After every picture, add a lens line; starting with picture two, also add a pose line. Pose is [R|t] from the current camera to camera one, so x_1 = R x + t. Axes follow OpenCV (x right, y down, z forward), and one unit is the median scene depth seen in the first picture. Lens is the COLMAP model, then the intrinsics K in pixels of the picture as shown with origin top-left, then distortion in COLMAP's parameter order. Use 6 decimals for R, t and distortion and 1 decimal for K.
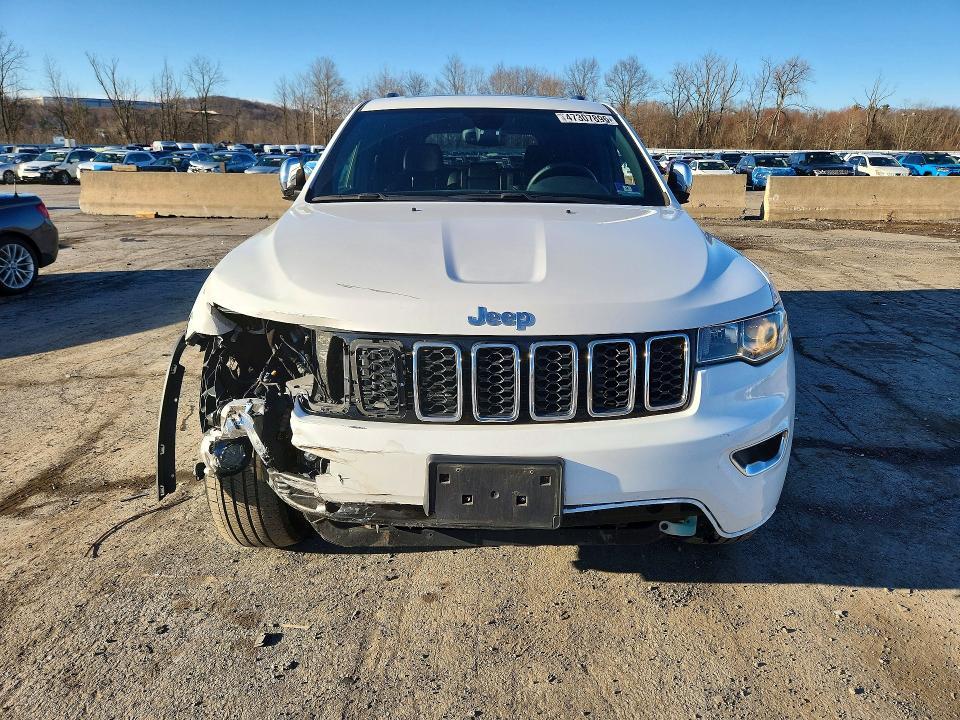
lens RADIAL K [[721.9, 0, 494.3], [0, 721.9, 359.7], [0, 0, 1]] dist [0.012395, 0.005734]
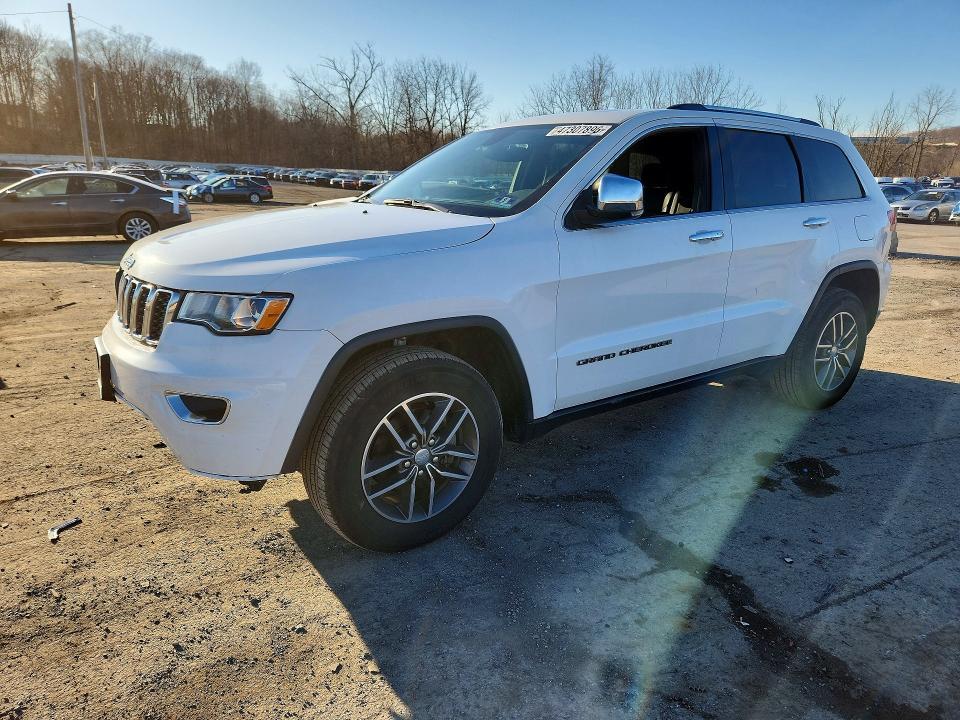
lens RADIAL K [[721.9, 0, 494.3], [0, 721.9, 359.7], [0, 0, 1]] dist [0.012395, 0.005734]
pose [[0.510253, 0.214287, -0.832900, 0.171014], [-0.254425, 0.962724, 0.091821, -0.019258], [0.821529, 0.165059, 0.545753, 0.080135]]
